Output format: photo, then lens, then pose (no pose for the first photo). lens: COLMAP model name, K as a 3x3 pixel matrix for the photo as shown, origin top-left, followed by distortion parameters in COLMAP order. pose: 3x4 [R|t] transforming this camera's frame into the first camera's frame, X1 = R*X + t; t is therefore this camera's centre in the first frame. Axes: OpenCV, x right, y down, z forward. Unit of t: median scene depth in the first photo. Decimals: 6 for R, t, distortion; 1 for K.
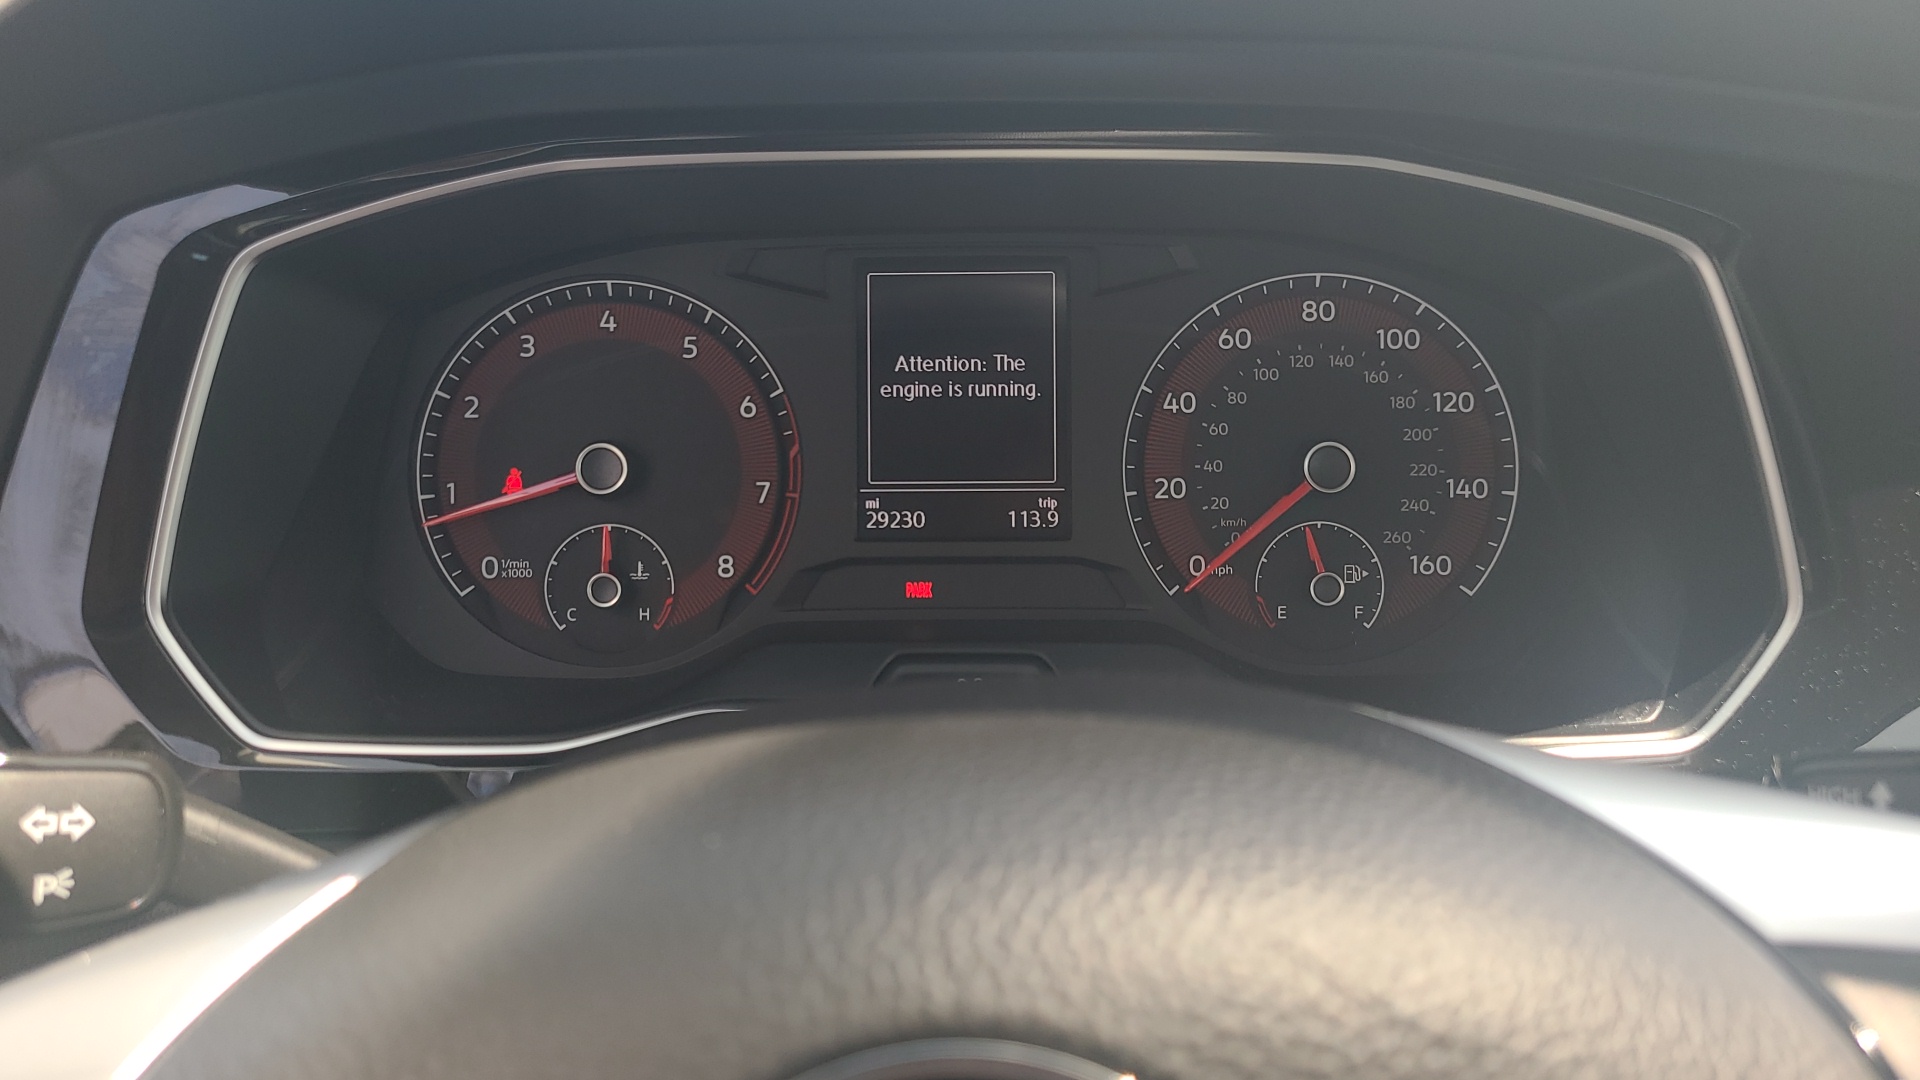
lens RADIAL K [[1552.4, 0, 913.6], [0, 1552.4, 538.7], [0, 0, 1]] dist [-0.020898, 0.003724]
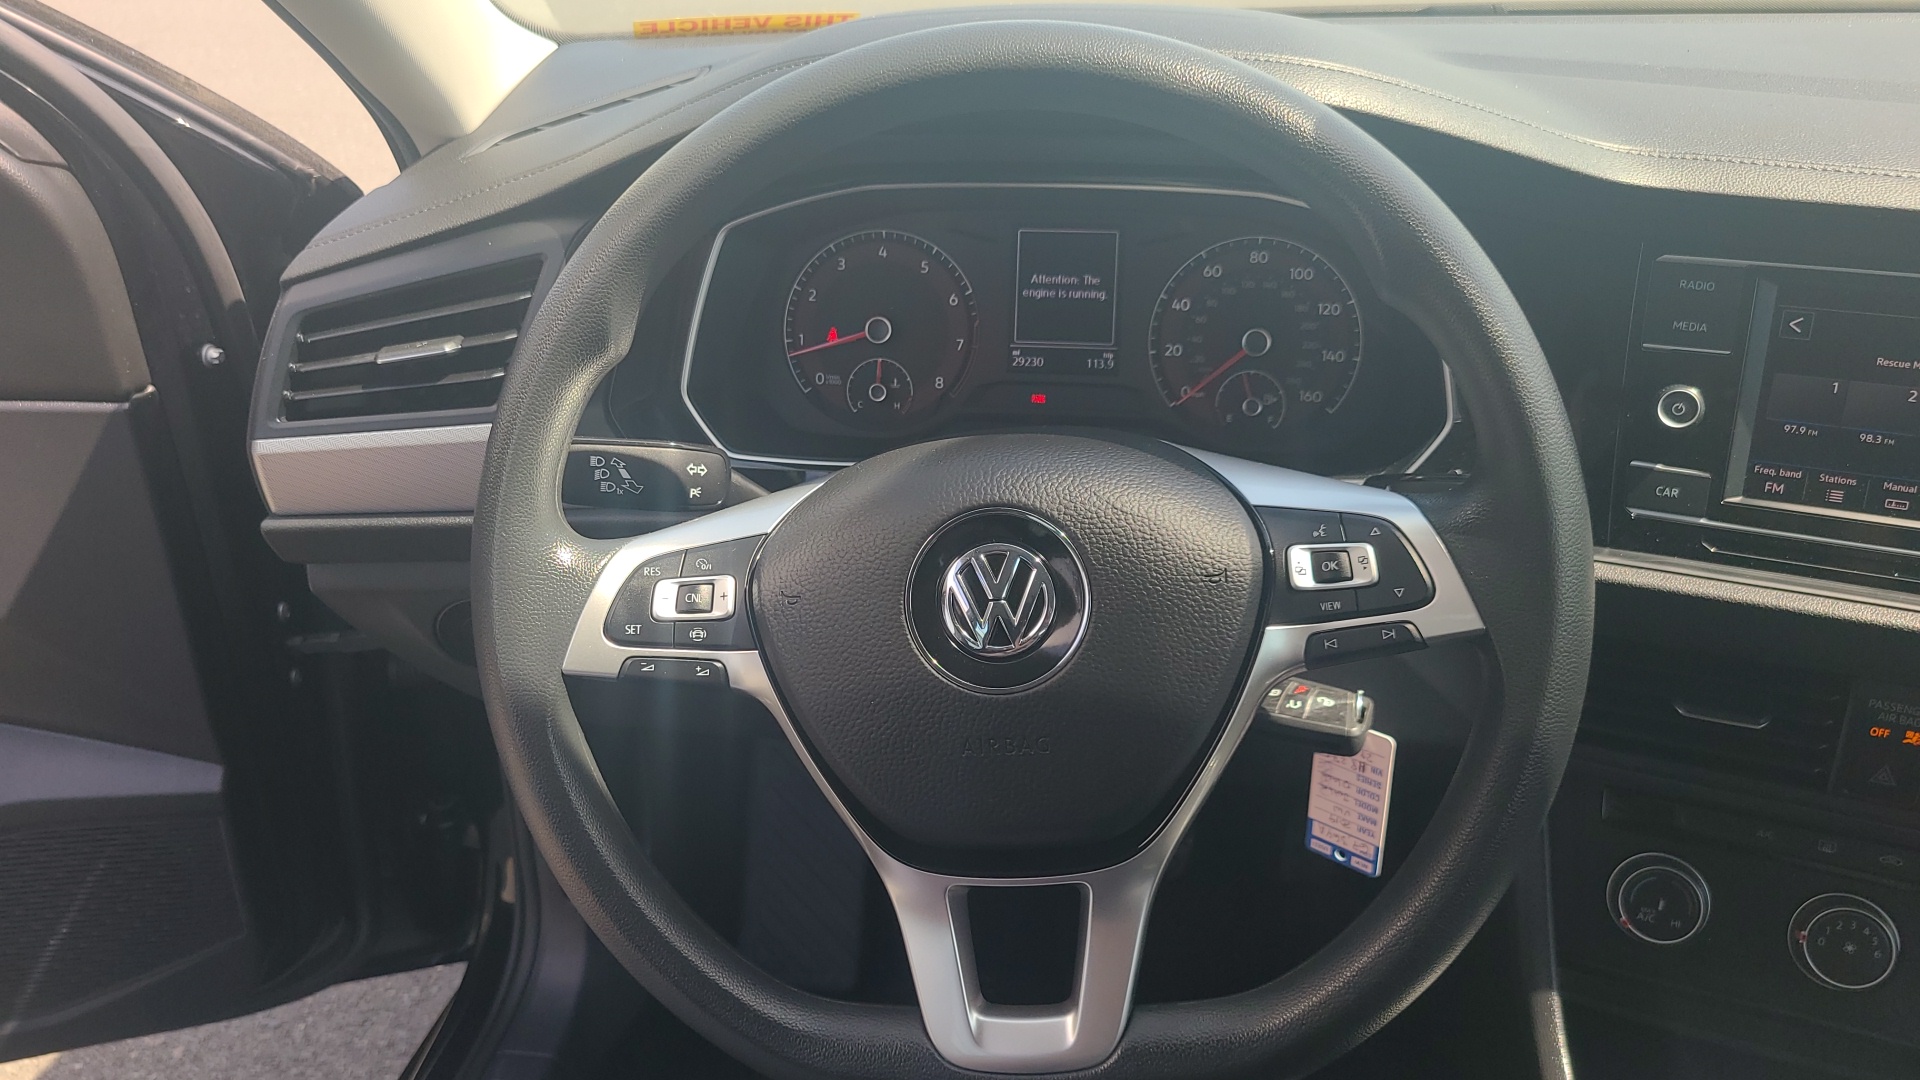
lens RADIAL K [[1442.1, 0, 945.3], [0, 1442.1, 550.7], [0, 0, 1]] dist [0.050322, 0.001543]
pose [[0.994033, 0.050848, -0.096507, 0.071678], [-0.037424, 0.989984, 0.136131, -0.019860], [0.102463, -0.131707, 0.985979, -0.804799]]
